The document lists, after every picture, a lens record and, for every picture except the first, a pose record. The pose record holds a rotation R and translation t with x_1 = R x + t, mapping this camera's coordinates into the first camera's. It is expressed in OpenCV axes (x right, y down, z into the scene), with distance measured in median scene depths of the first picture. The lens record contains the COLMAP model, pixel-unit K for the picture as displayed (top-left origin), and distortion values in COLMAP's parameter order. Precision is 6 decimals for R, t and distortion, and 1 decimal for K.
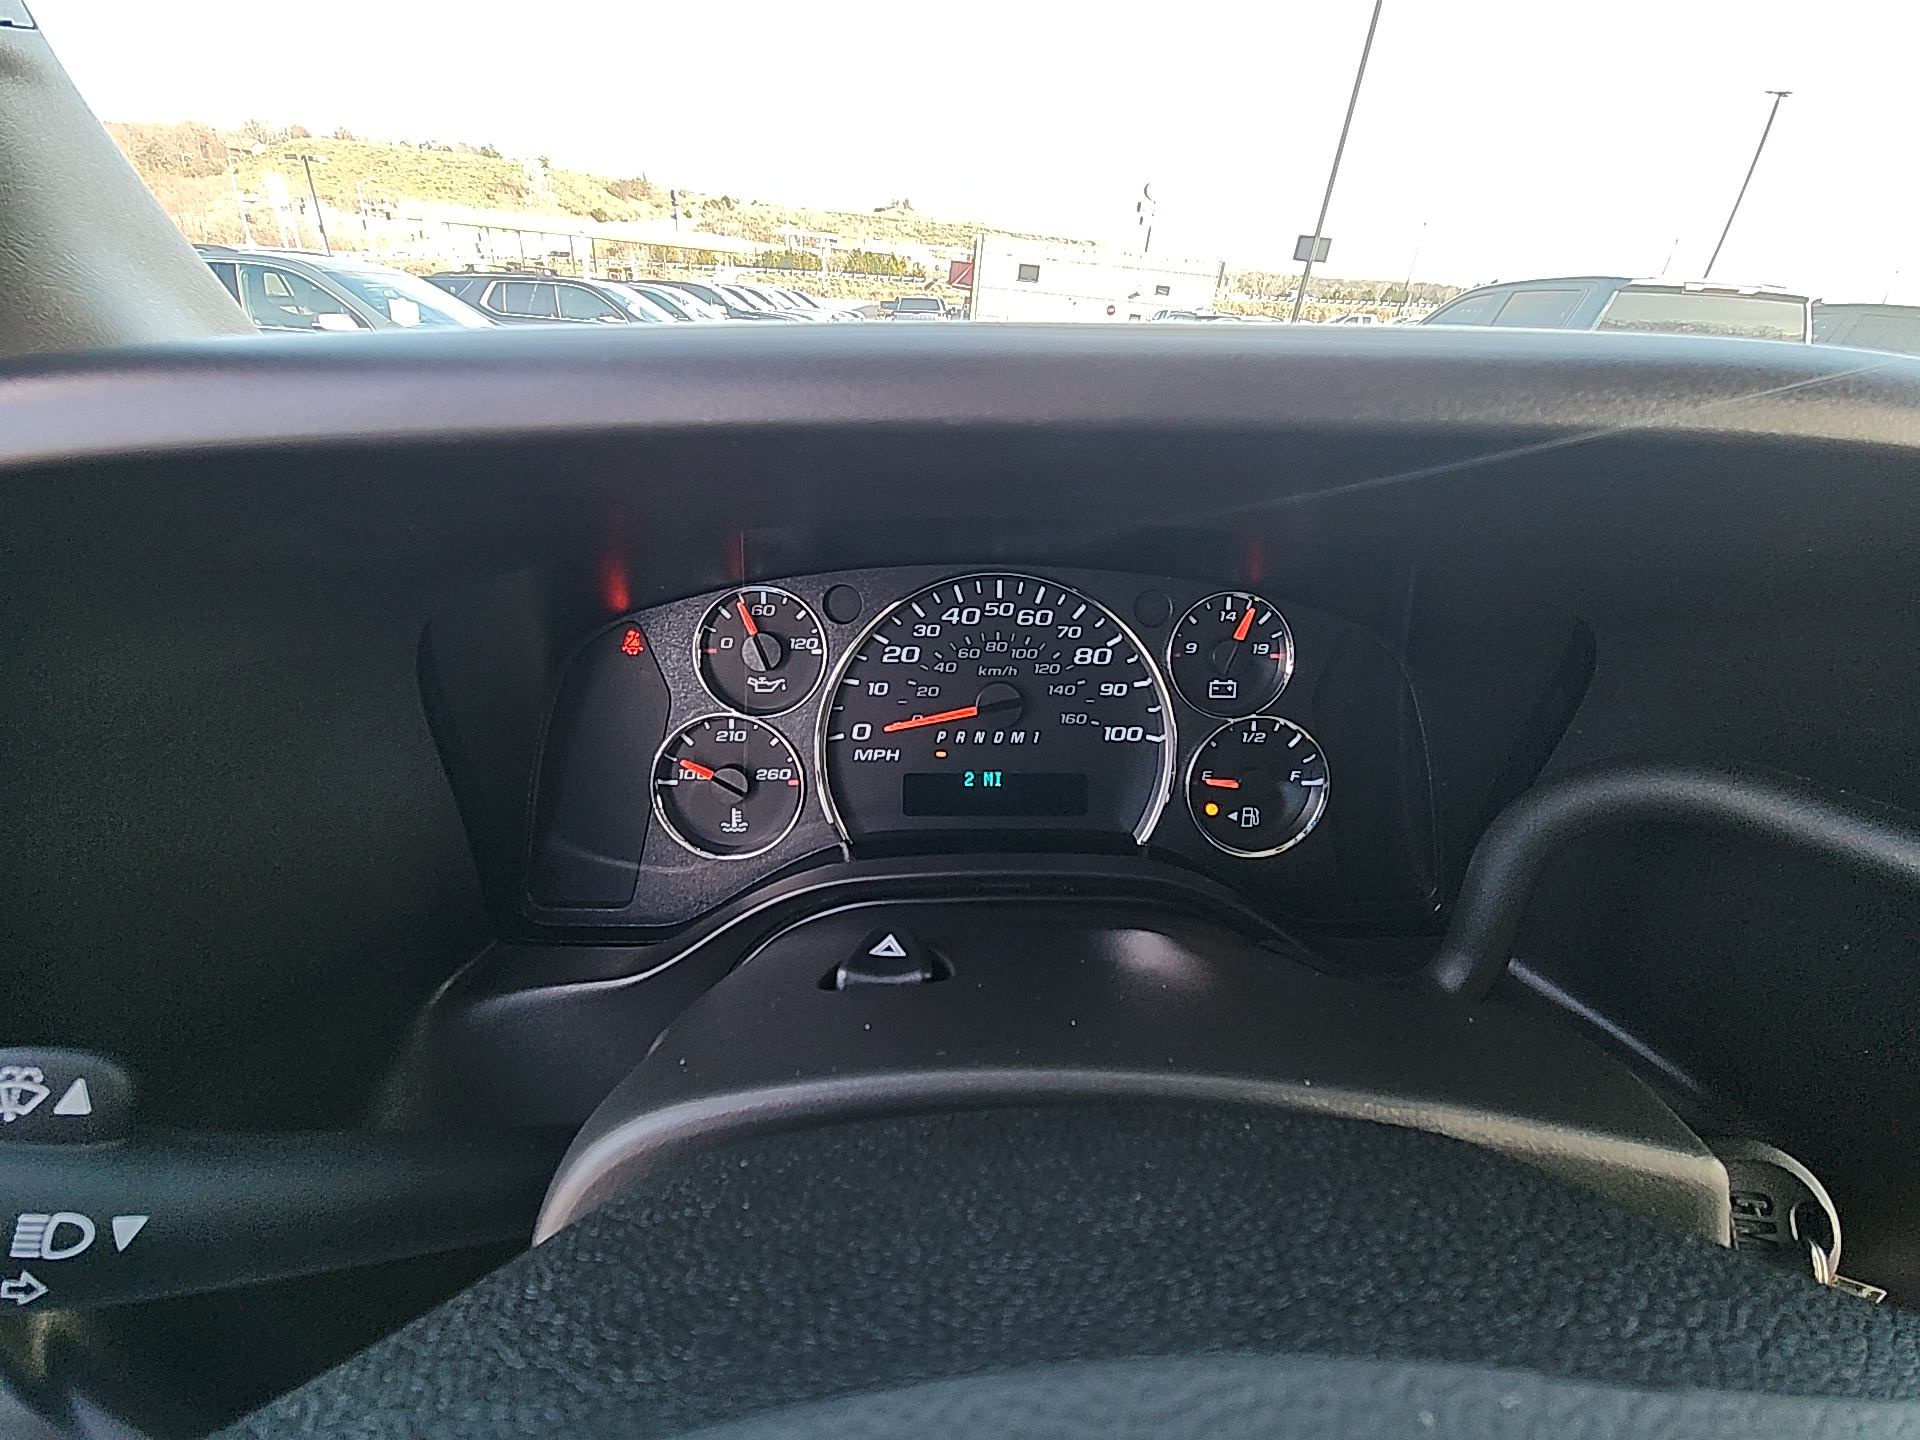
lens RADIAL K [[778.6, 0, 954.9], [0, 778.6, 707.6], [0, 0, 1]] dist [0.004501, 0.000357]
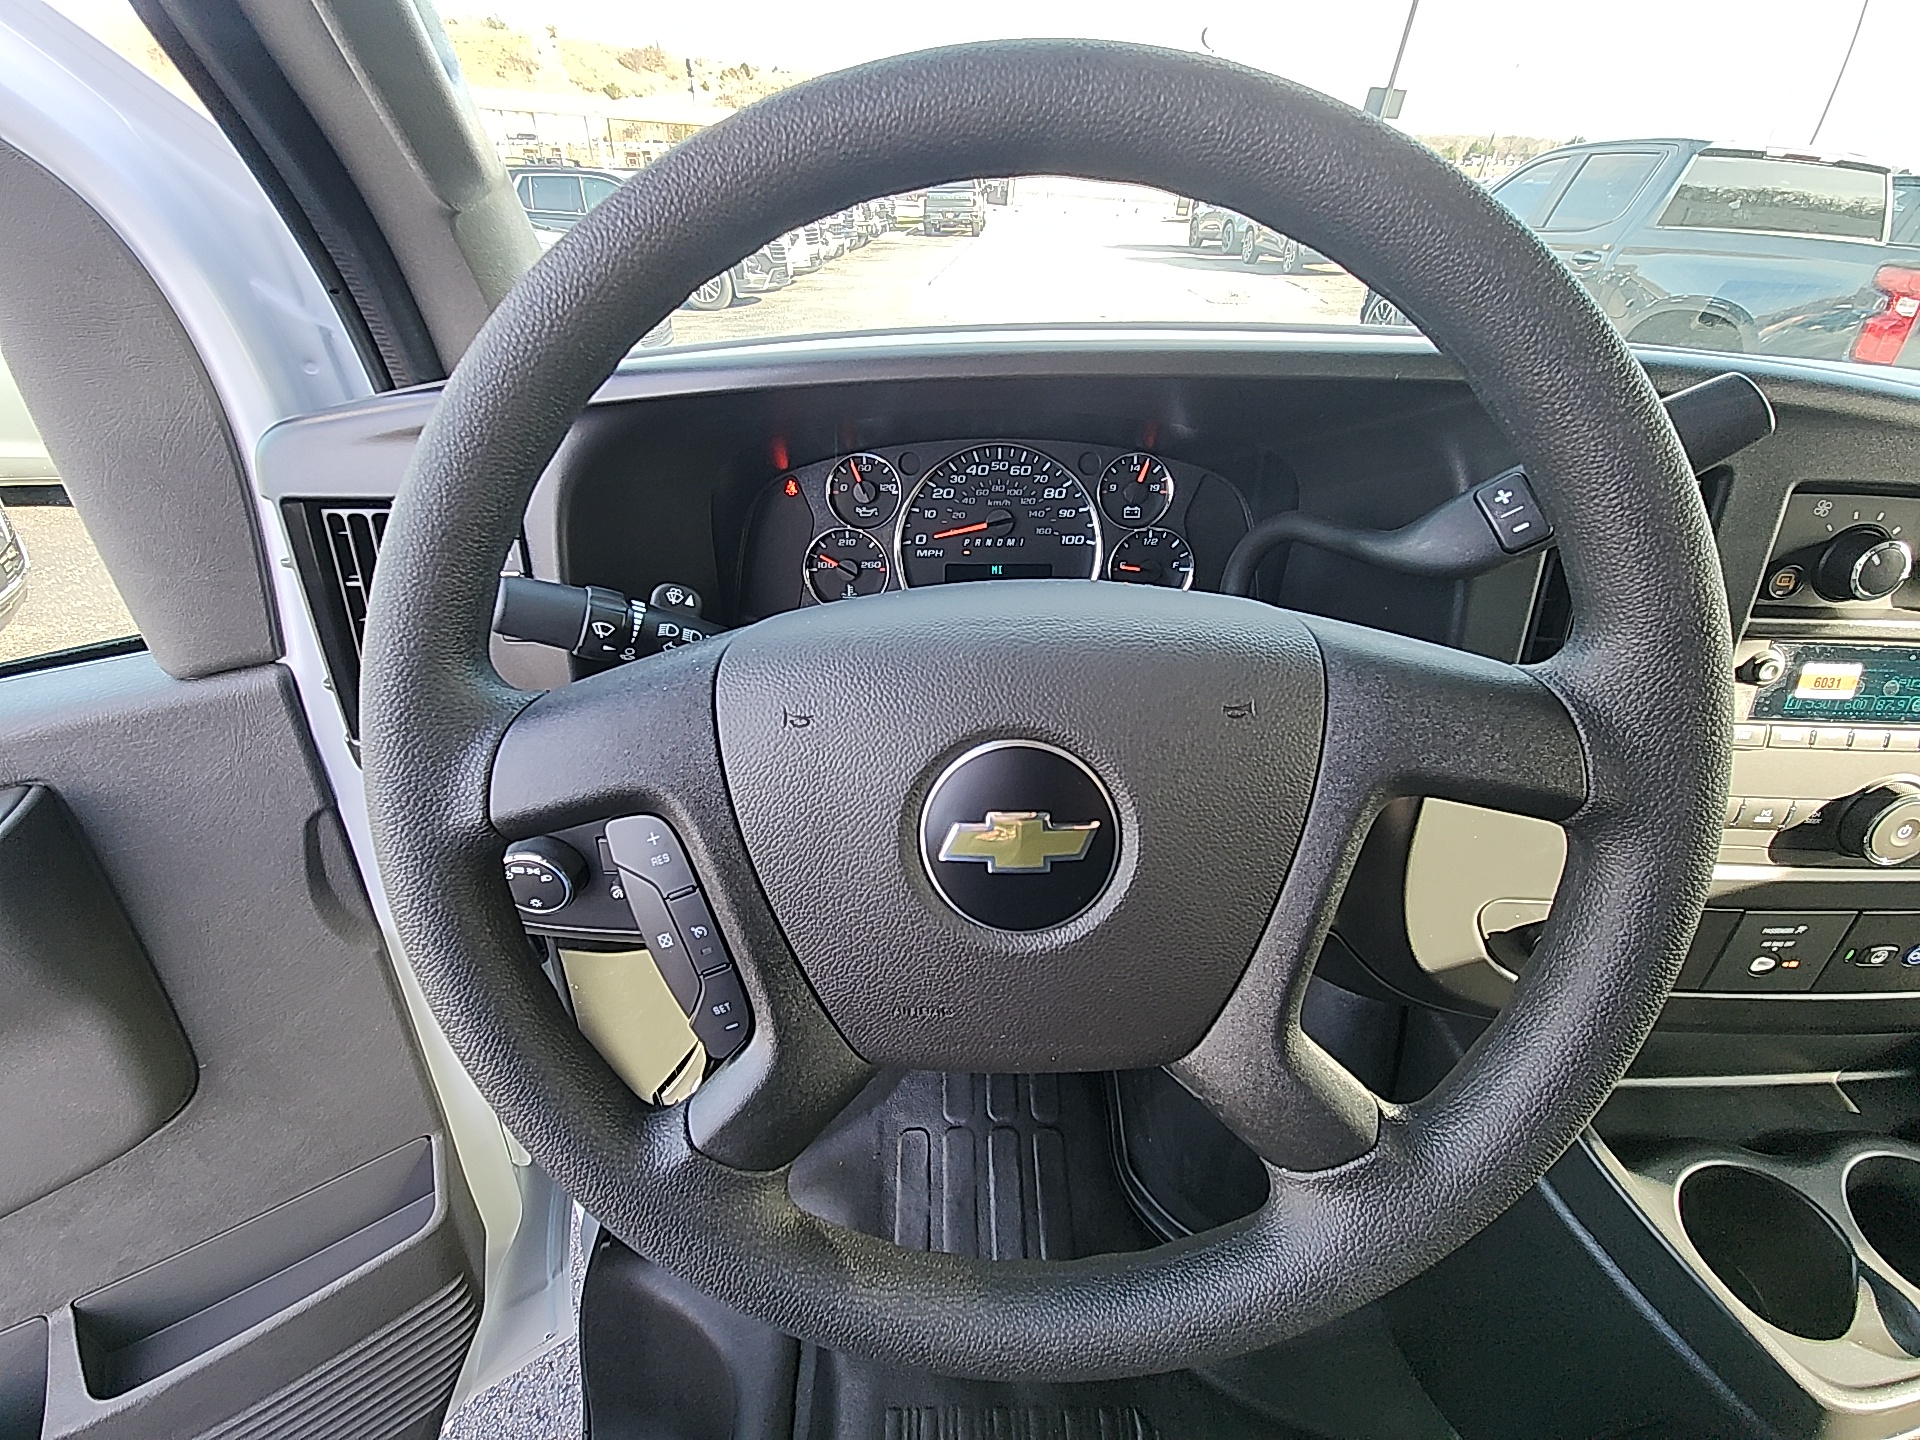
lens RADIAL K [[778.6, 0, 954.9], [0, 778.6, 707.6], [0, 0, 1]] dist [0.004501, 0.000357]
pose [[0.998863, -0.001196, -0.047661, 0.039171], [0.006723, 0.993228, 0.115983, 0.204145], [0.047200, -0.116172, 0.992107, -0.773674]]
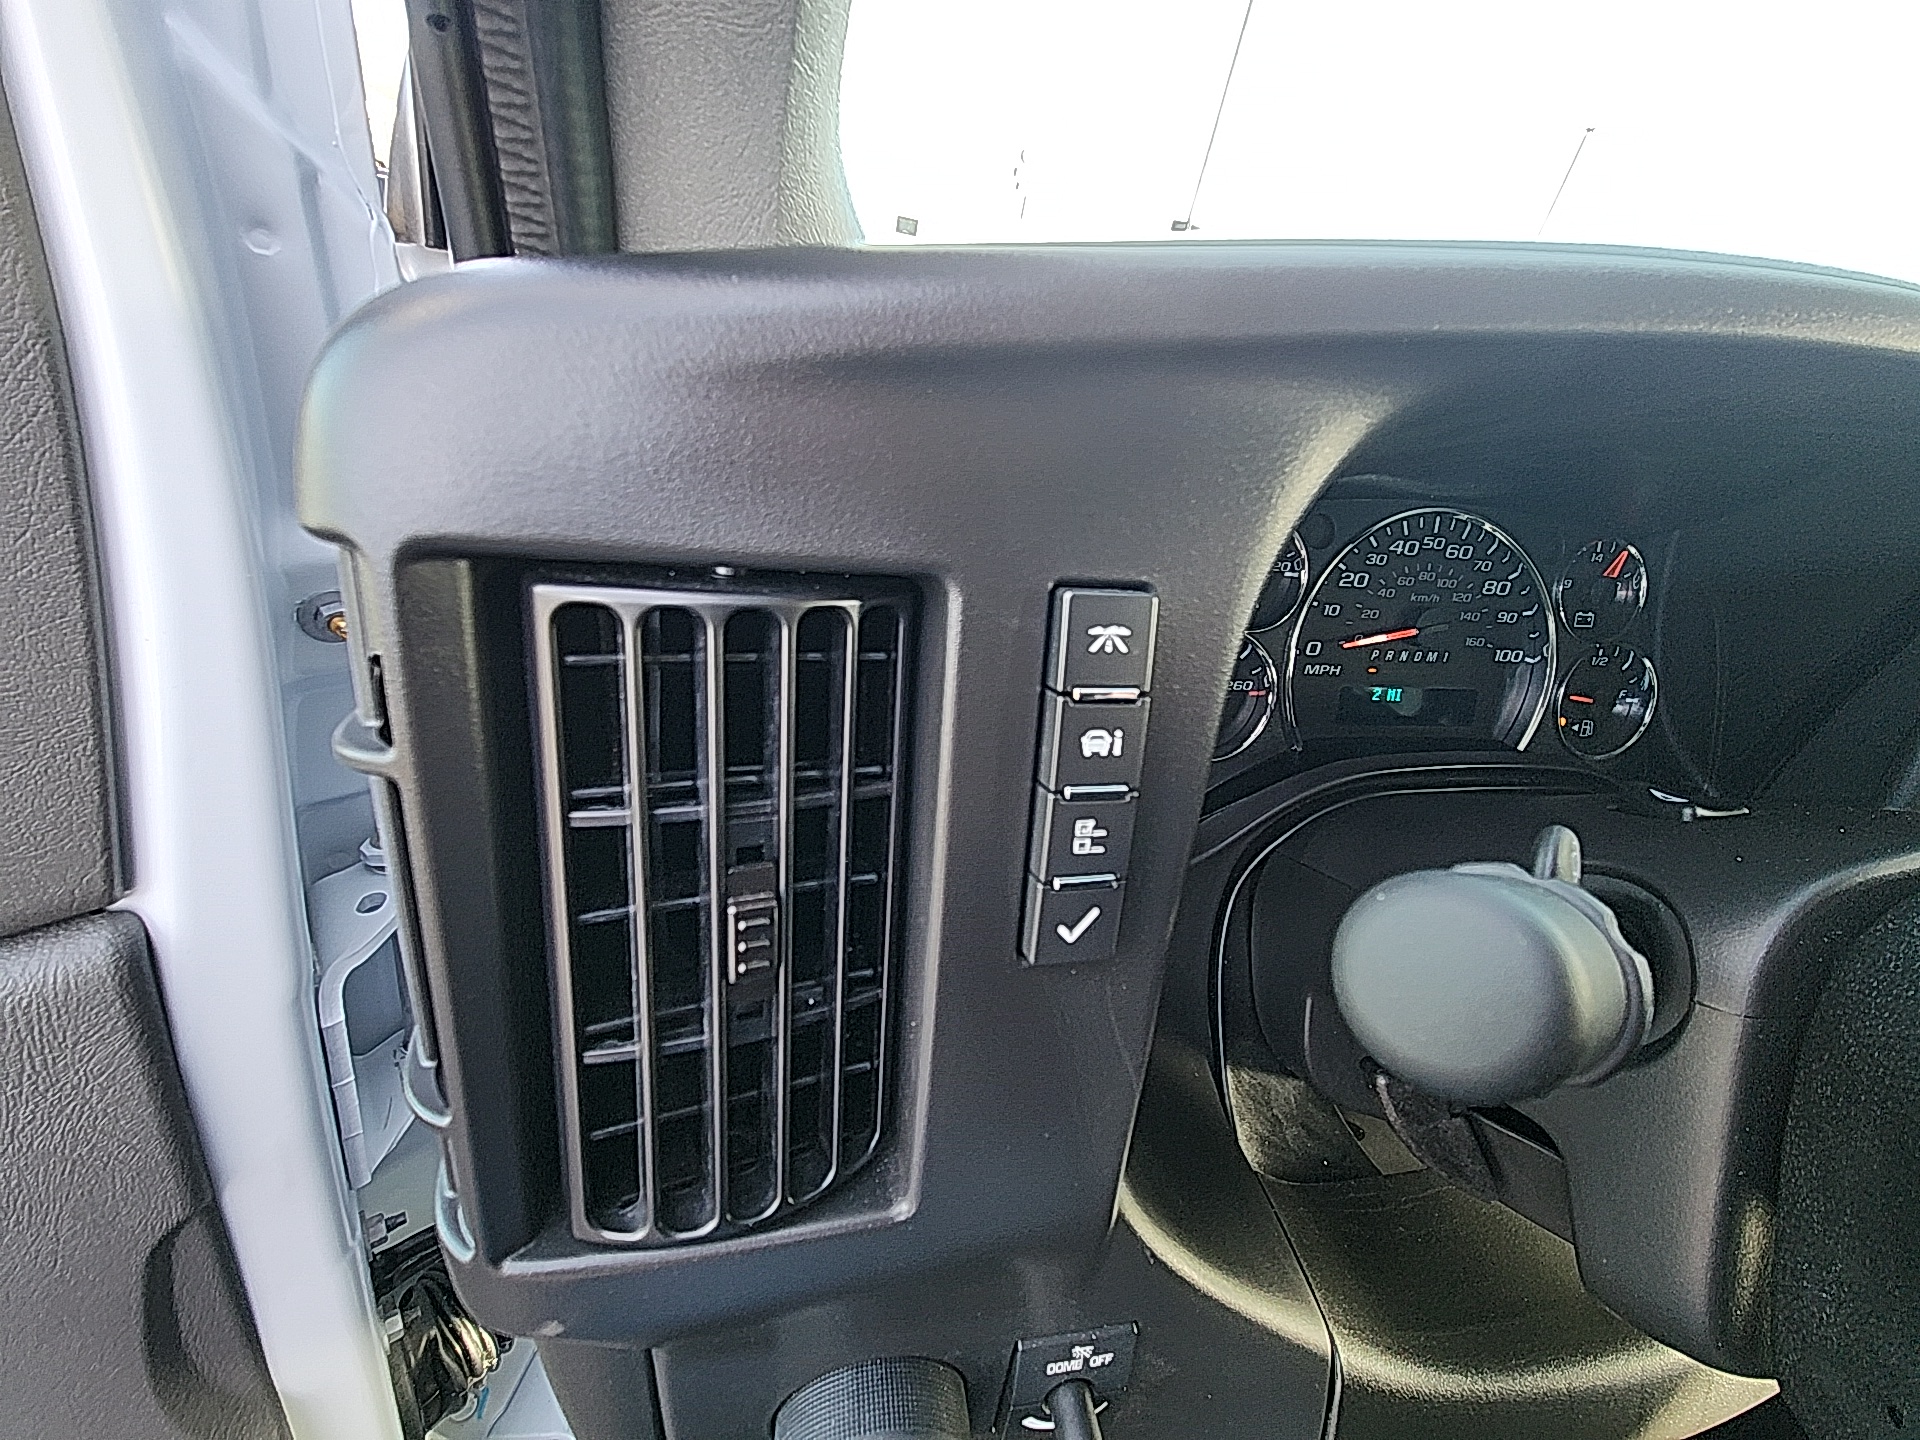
lens RADIAL K [[780.9, 0, 957.2], [0, 780.9, 716.3], [0, 0, 1]] dist [-0.000309, -0.000136]
pose [[0.985418, 0.006136, 0.170043, -0.817154], [-0.014854, 0.998636, 0.050047, 0.079590], [-0.169504, -0.051843, 0.984165, -0.019161]]
